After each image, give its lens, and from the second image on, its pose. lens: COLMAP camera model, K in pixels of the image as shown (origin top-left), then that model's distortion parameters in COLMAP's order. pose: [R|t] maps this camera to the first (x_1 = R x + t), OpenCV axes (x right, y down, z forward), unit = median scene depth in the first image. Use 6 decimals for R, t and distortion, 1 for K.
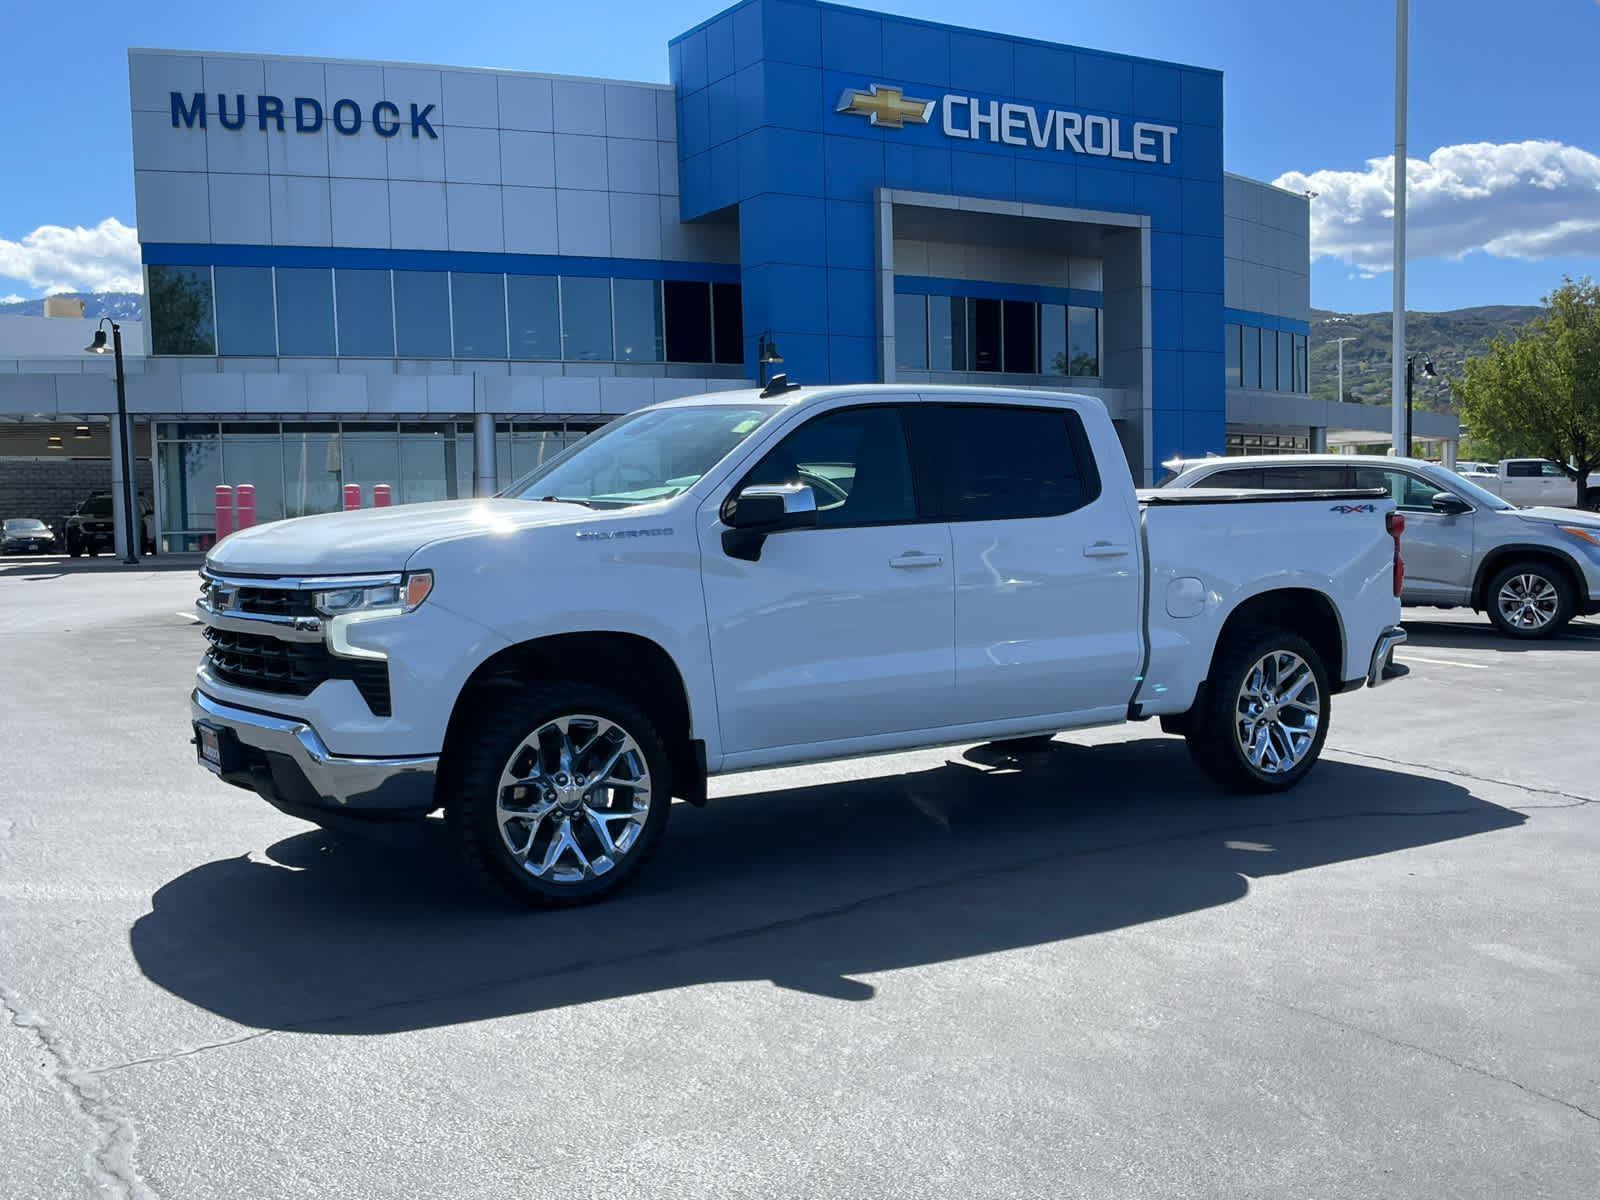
lens RADIAL K [[1670.9, 0, 827.1], [0, 1670.9, 594.0], [0, 0, 1]] dist [0.139482, -0.257237]
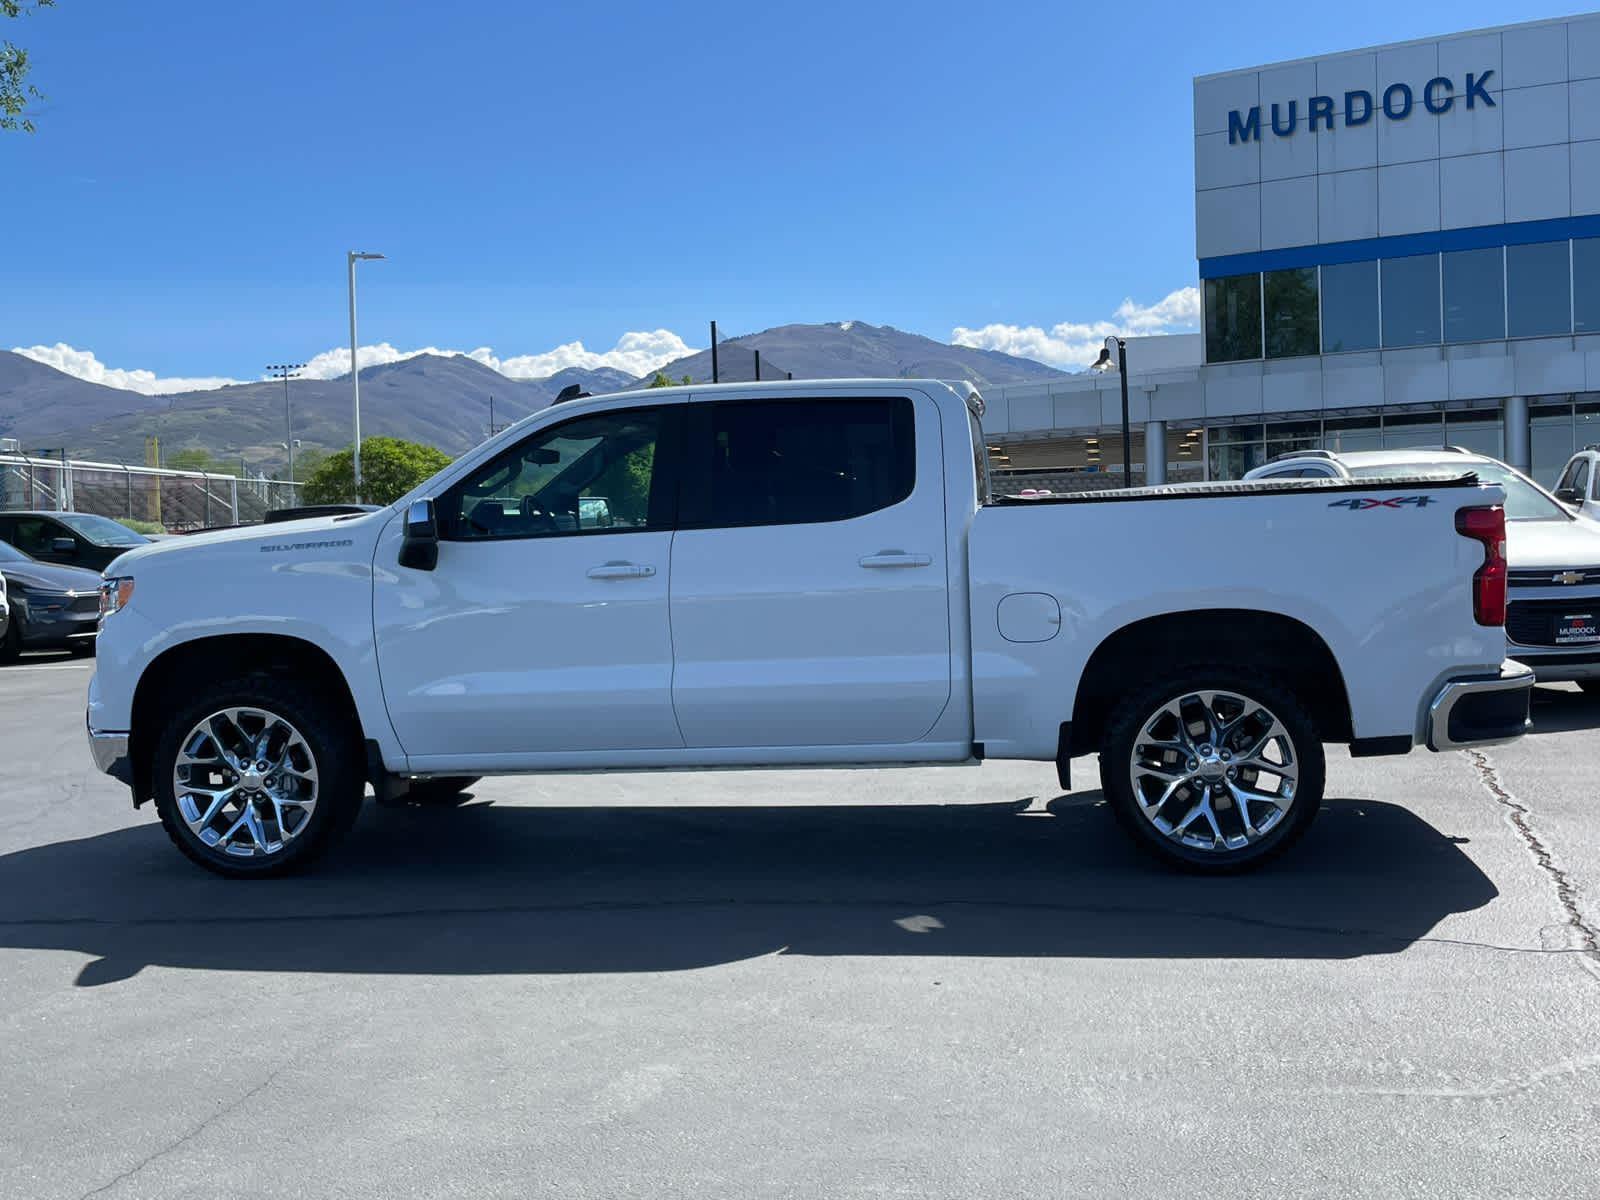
lens RADIAL K [[1677.1, 0, 801.0], [0, 1677.1, 537.5], [0, 0, 1]] dist [0.140941, -0.228210]
pose [[0.730762, -0.005411, -0.682611, 0.134731], [-0.015518, 0.999578, -0.024536, -0.002907], [0.682456, 0.028523, 0.730370, 0.062511]]
